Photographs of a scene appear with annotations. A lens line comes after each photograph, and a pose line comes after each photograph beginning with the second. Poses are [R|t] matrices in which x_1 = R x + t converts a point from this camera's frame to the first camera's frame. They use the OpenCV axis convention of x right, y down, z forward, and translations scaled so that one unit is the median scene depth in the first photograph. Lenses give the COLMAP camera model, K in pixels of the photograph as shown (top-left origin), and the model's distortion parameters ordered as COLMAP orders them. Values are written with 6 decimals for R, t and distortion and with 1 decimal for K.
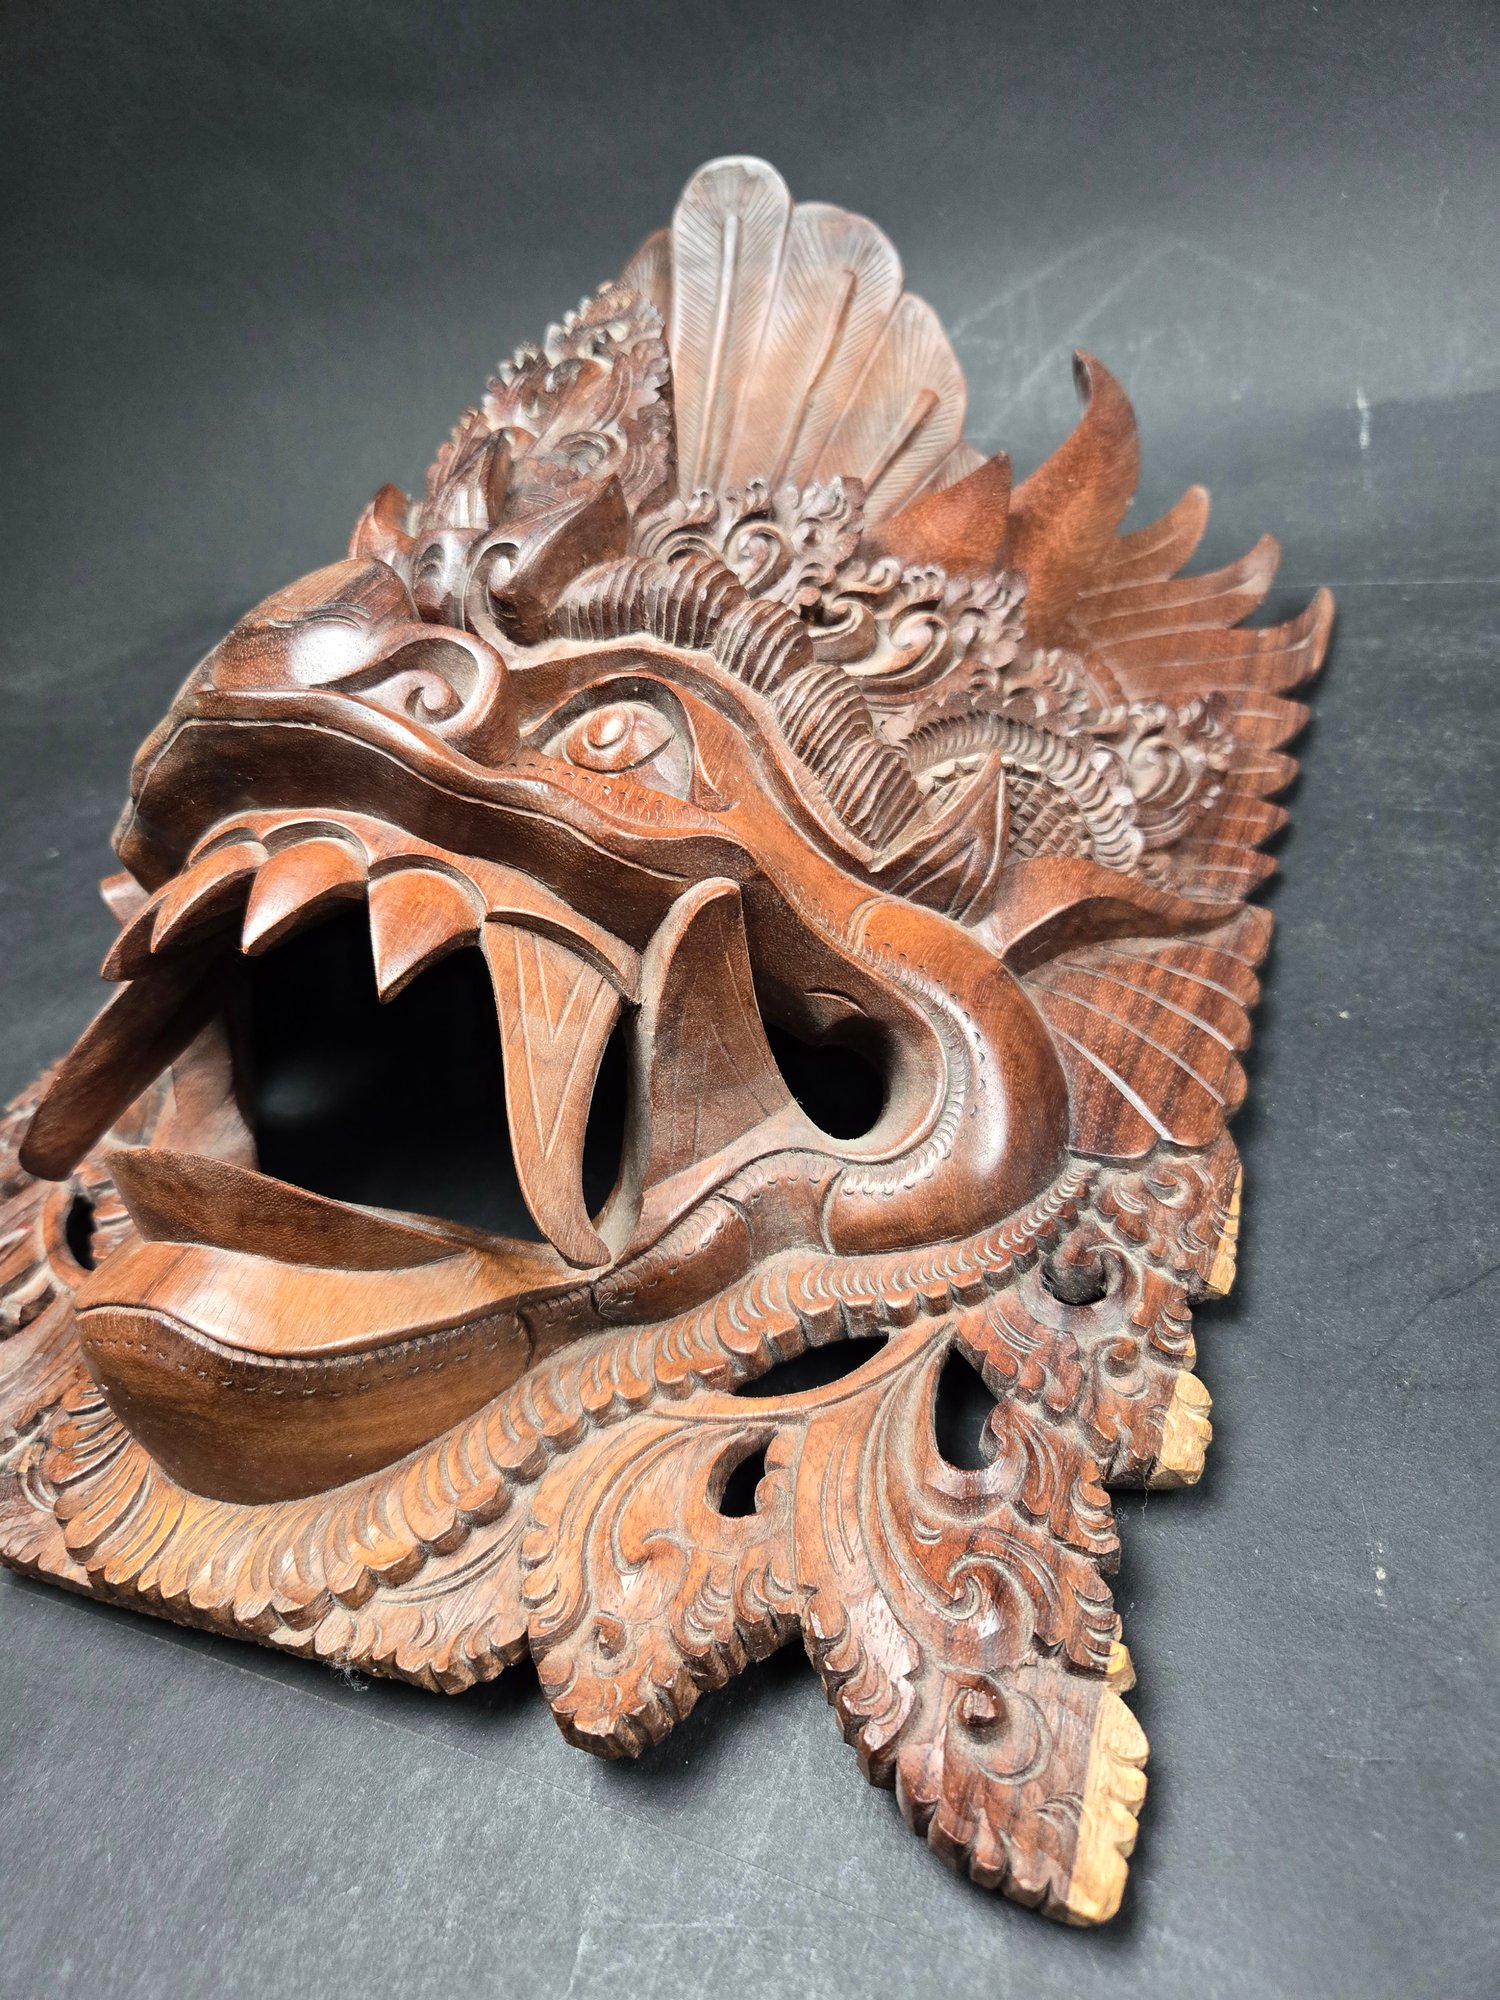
lens RADIAL K [[1334.4, 0, 750.0], [0, 1334.4, 1000.0], [0, 0, 1]] dist [0.022952, 0.000261]
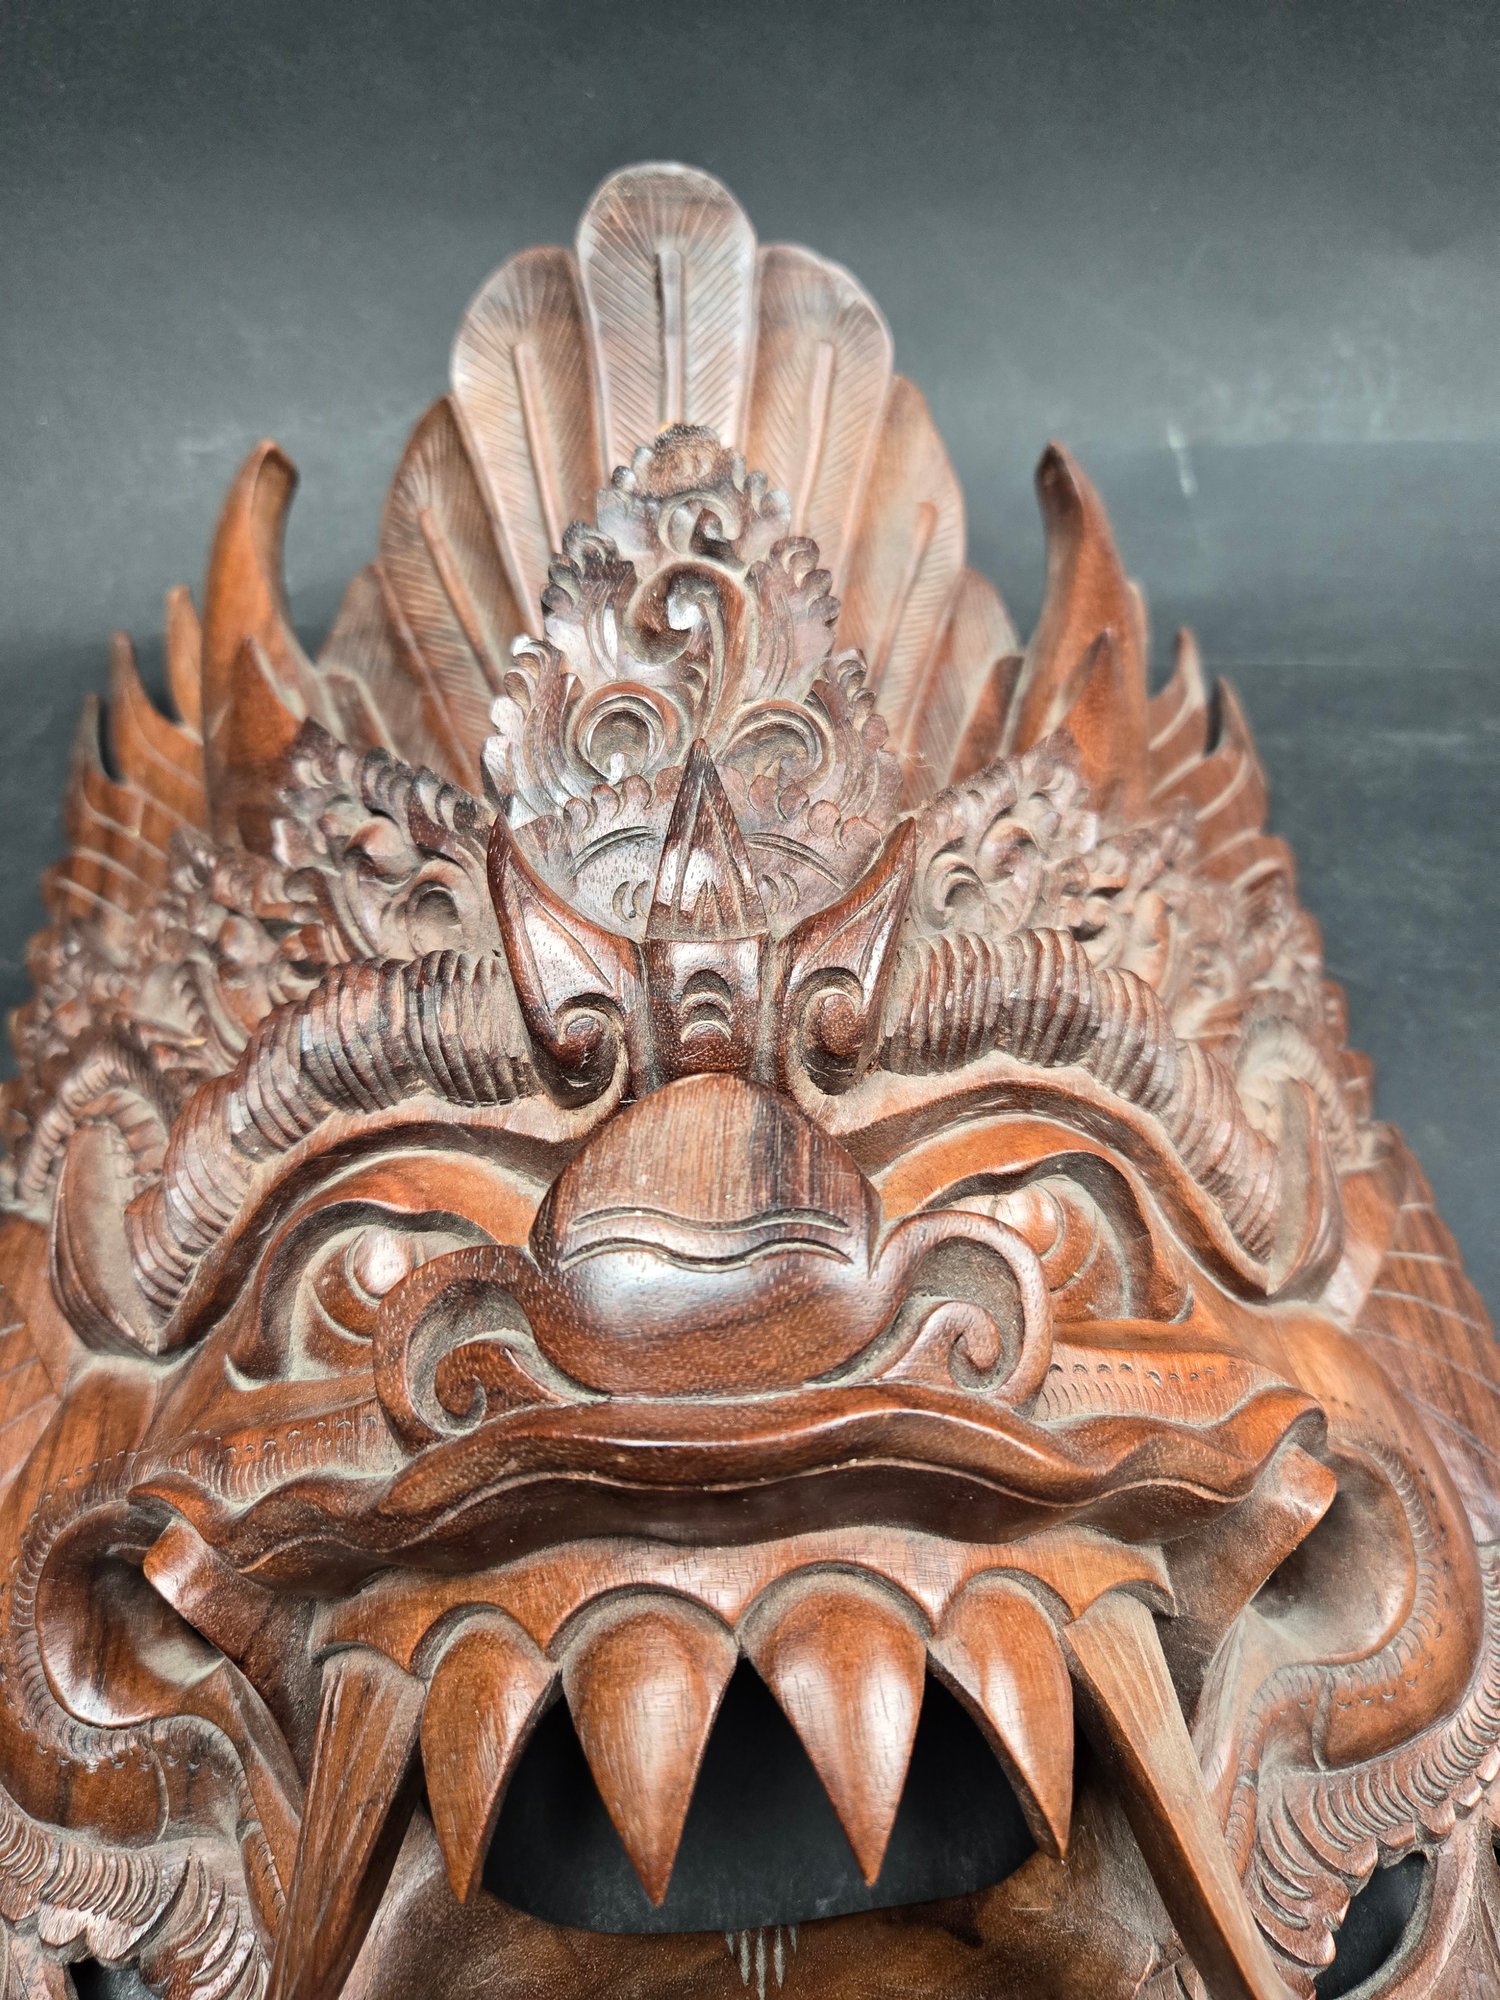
lens RADIAL K [[1334.4, 0, 750.0], [0, 1334.4, 1000.0], [0, 0, 1]] dist [0.022952, 0.000261]
pose [[0.888260, -0.174902, 0.424739, -0.508102], [0.107440, 0.978131, 0.178090, -0.451743], [-0.446599, -0.112556, 0.887627, 0.427609]]
